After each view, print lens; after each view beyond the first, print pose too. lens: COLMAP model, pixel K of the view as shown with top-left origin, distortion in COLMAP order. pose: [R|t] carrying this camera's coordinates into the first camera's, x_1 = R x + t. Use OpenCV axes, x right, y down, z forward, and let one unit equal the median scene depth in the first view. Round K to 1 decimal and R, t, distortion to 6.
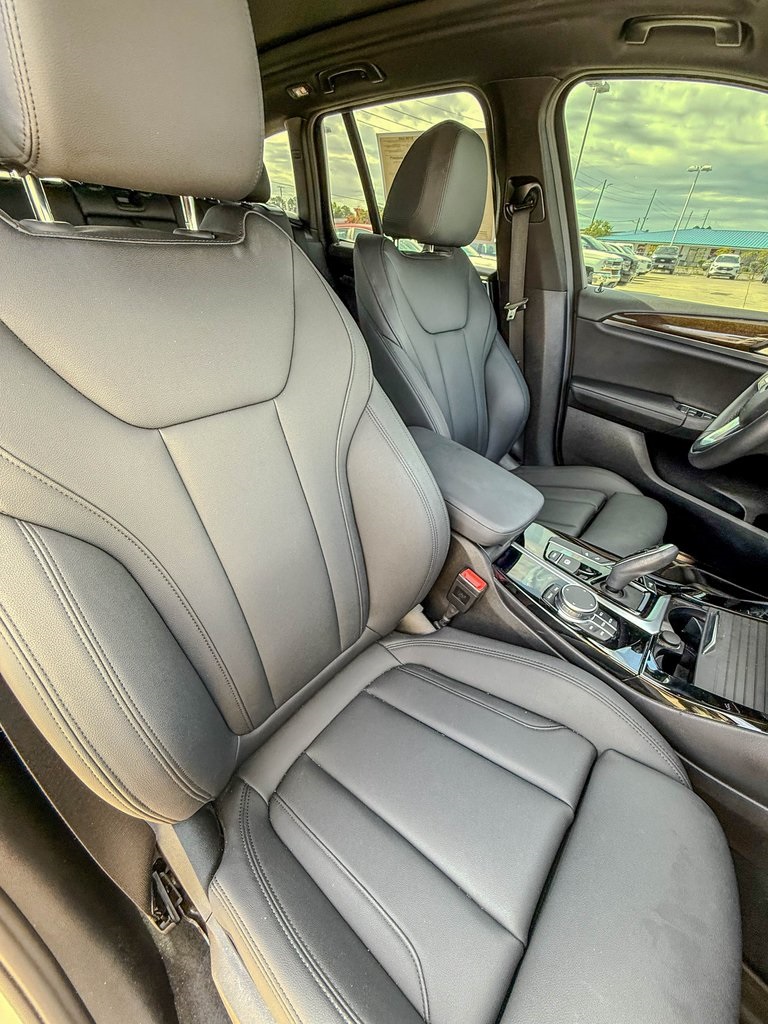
lens RADIAL K [[408.7, 0, 387.5], [0, 408.7, 514.4], [0, 0, 1]] dist [0.000419, -0.000432]
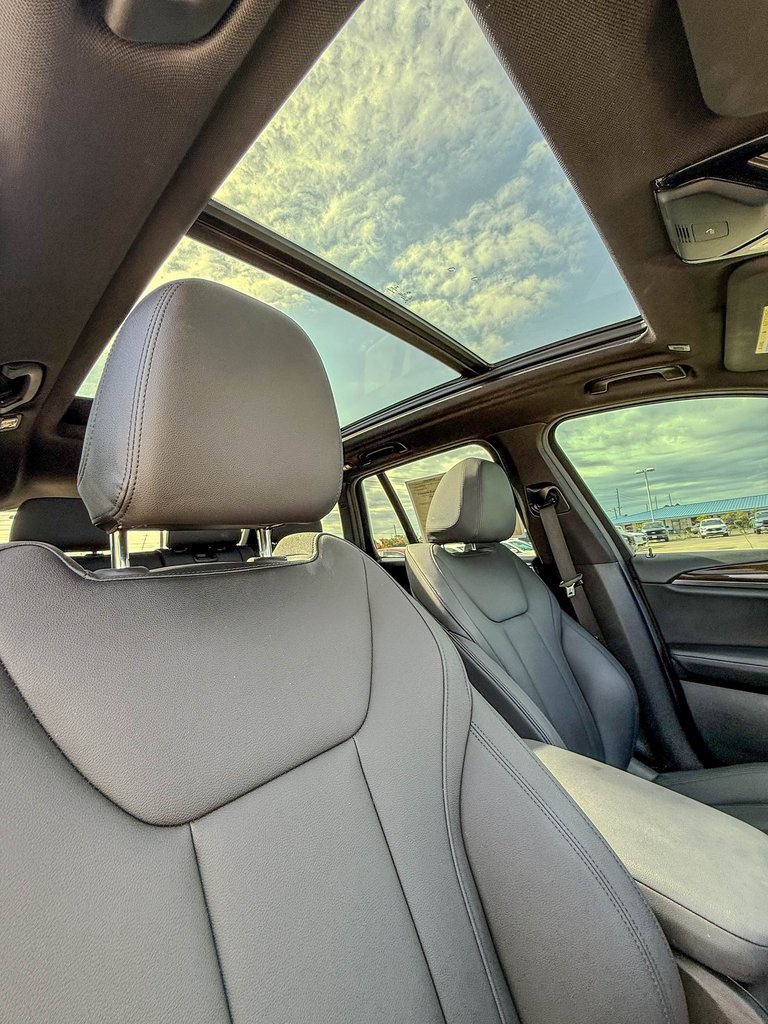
lens RADIAL K [[408.7, 0, 380.0], [0, 408.7, 511.4], [0, 0, 1]] dist [0.000419, -0.000432]
pose [[0.985247, -0.164860, -0.045934, -0.060945], [0.095261, 0.751273, -0.653081, -0.048100], [0.142176, 0.639070, 0.755894, 0.096798]]
